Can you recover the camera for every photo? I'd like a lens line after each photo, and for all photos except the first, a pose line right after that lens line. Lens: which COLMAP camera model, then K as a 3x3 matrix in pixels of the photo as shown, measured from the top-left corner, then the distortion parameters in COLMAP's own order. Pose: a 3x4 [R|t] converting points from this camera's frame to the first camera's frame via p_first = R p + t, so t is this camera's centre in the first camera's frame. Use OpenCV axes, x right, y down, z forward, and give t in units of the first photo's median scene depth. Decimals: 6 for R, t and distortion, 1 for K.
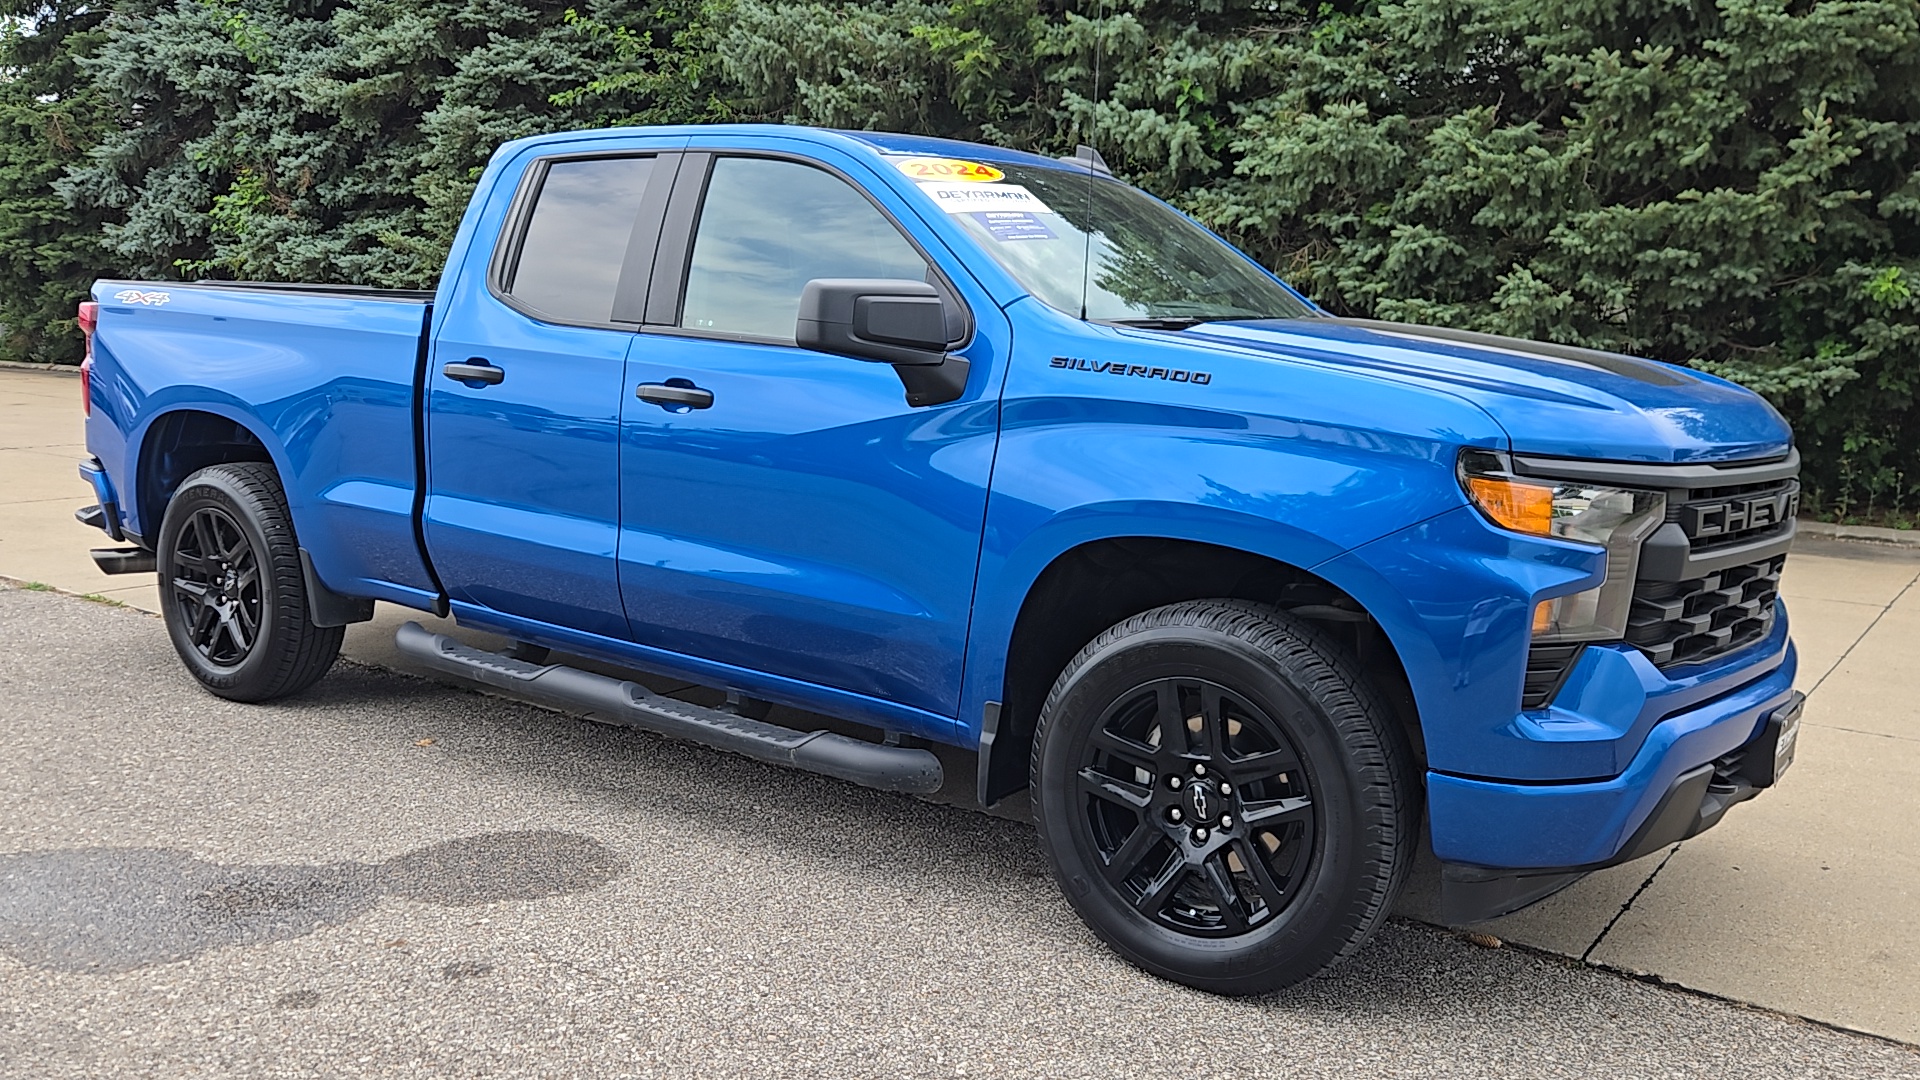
lens RADIAL K [[1605.2, 0, 952.5], [0, 1605.2, 539.3], [0, 0, 1]] dist [0.006176, -0.004731]
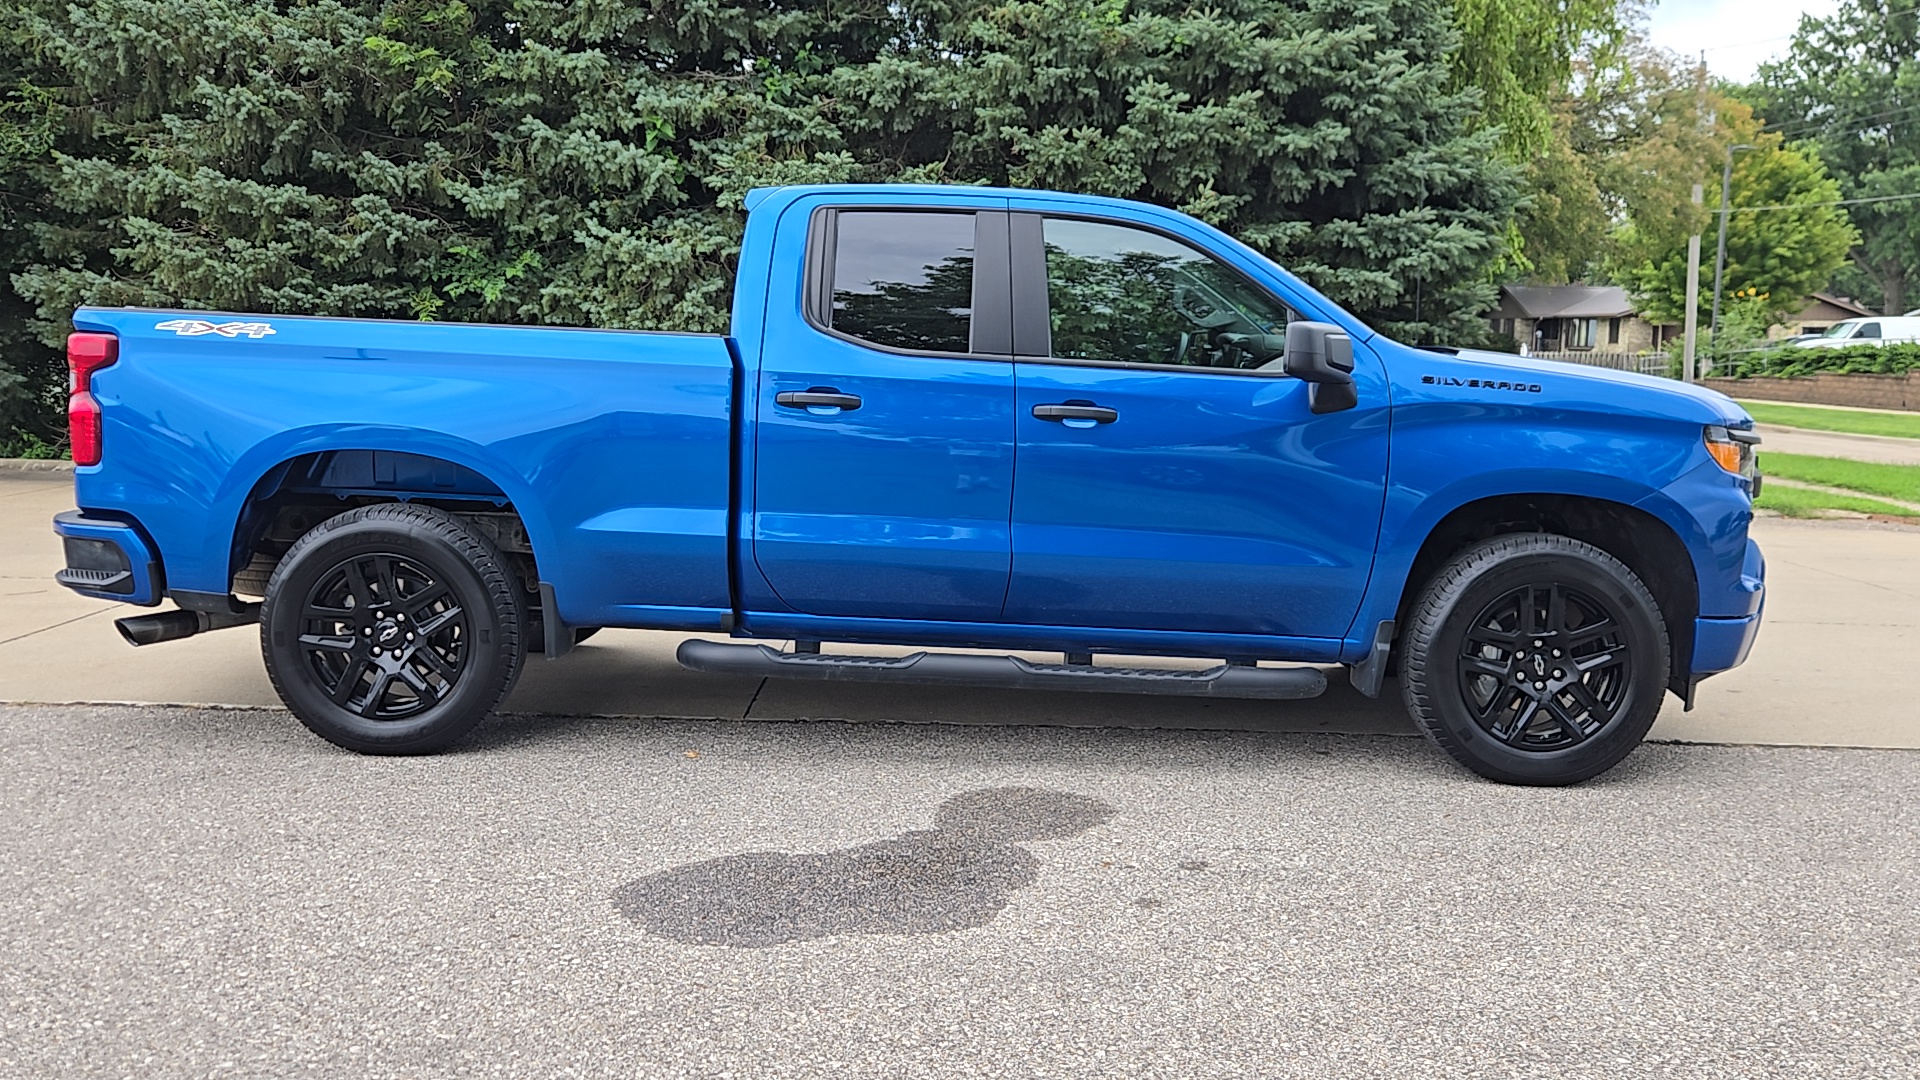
lens RADIAL K [[1605.2, 0, 949.1], [0, 1605.2, 545.9], [0, 0, 1]] dist [0.006176, -0.004731]
pose [[0.816434, -0.077418, 0.572225, -0.415278], [0.079573, 0.996601, 0.021300, -0.009511], [-0.571930, 0.028143, 0.819820, 0.021325]]
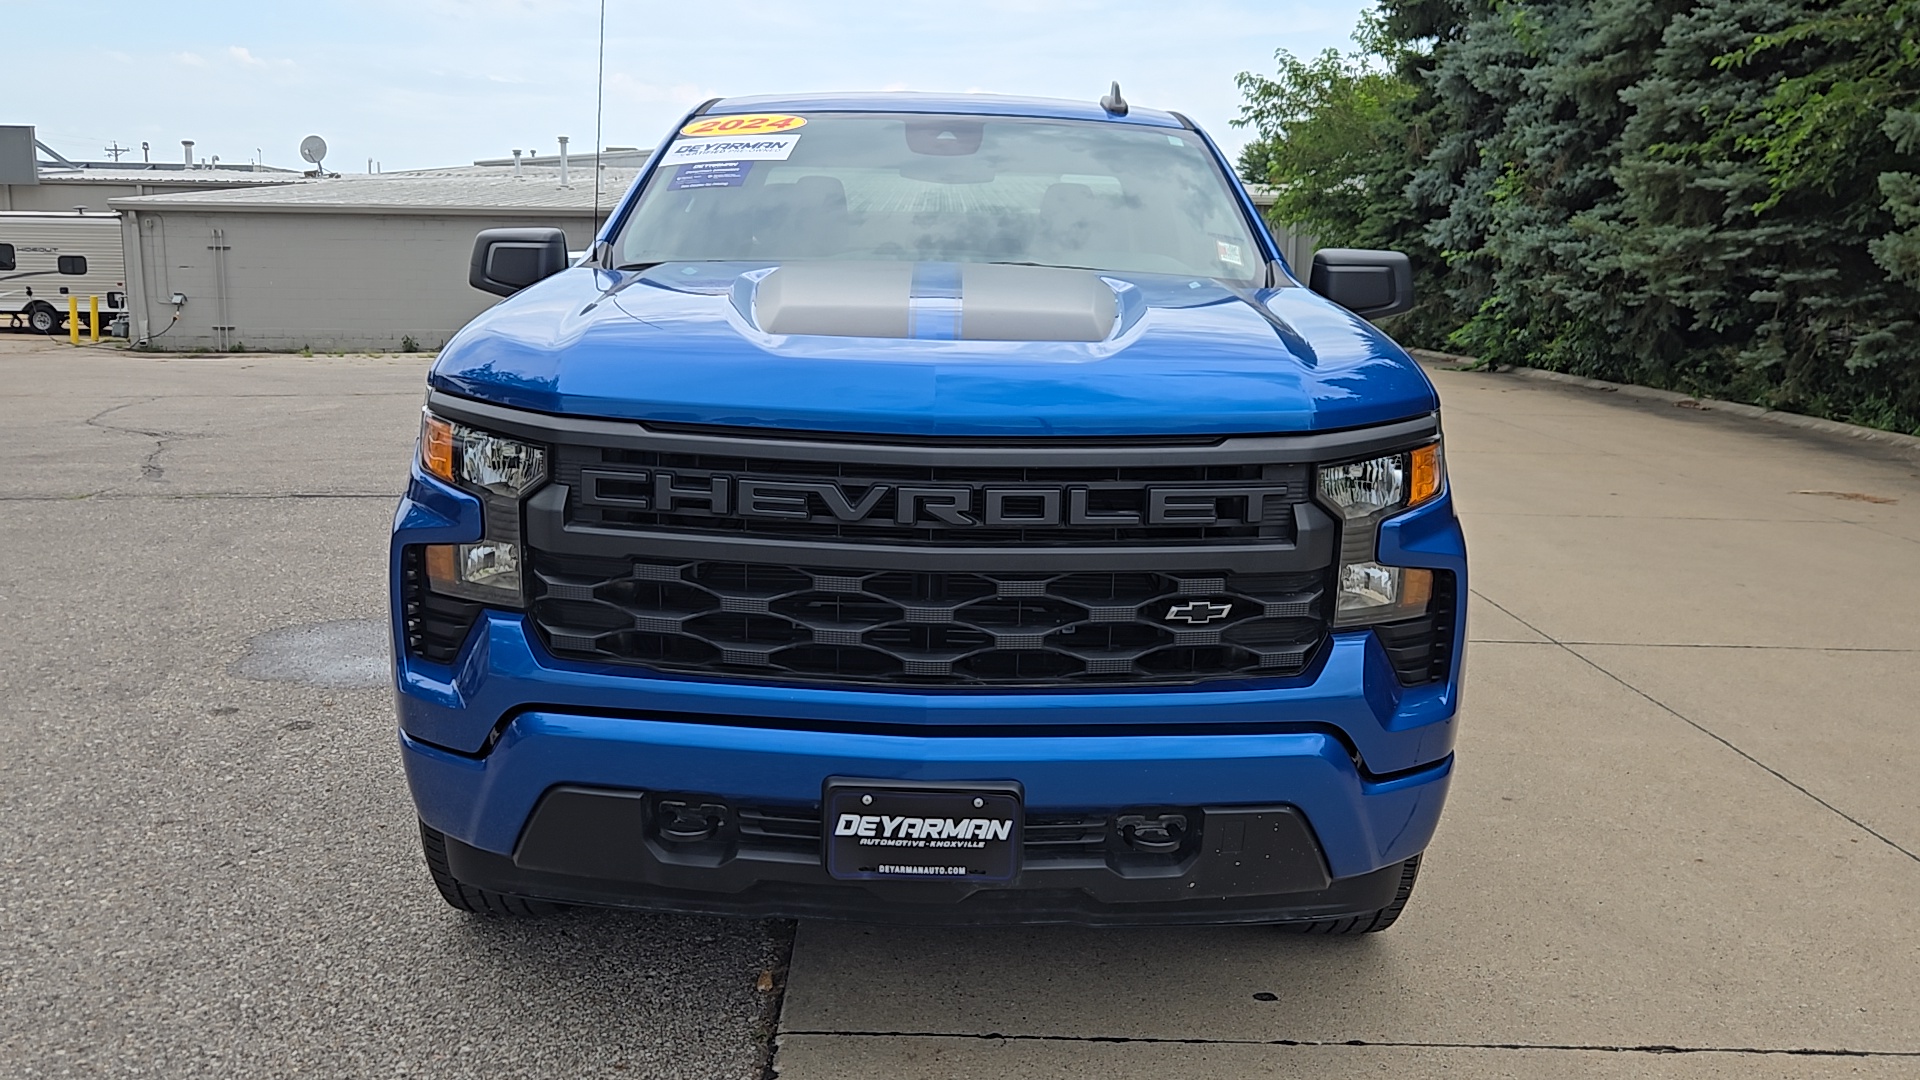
lens RADIAL K [[1605.2, 0, 965.5], [0, 1605.2, 536.7], [0, 0, 1]] dist [0.006176, -0.004731]
pose [[0.607064, 0.116724, -0.786034, 0.292385], [-0.117079, 0.991496, 0.056813, -0.013067], [0.785981, 0.057539, 0.615567, 0.153326]]
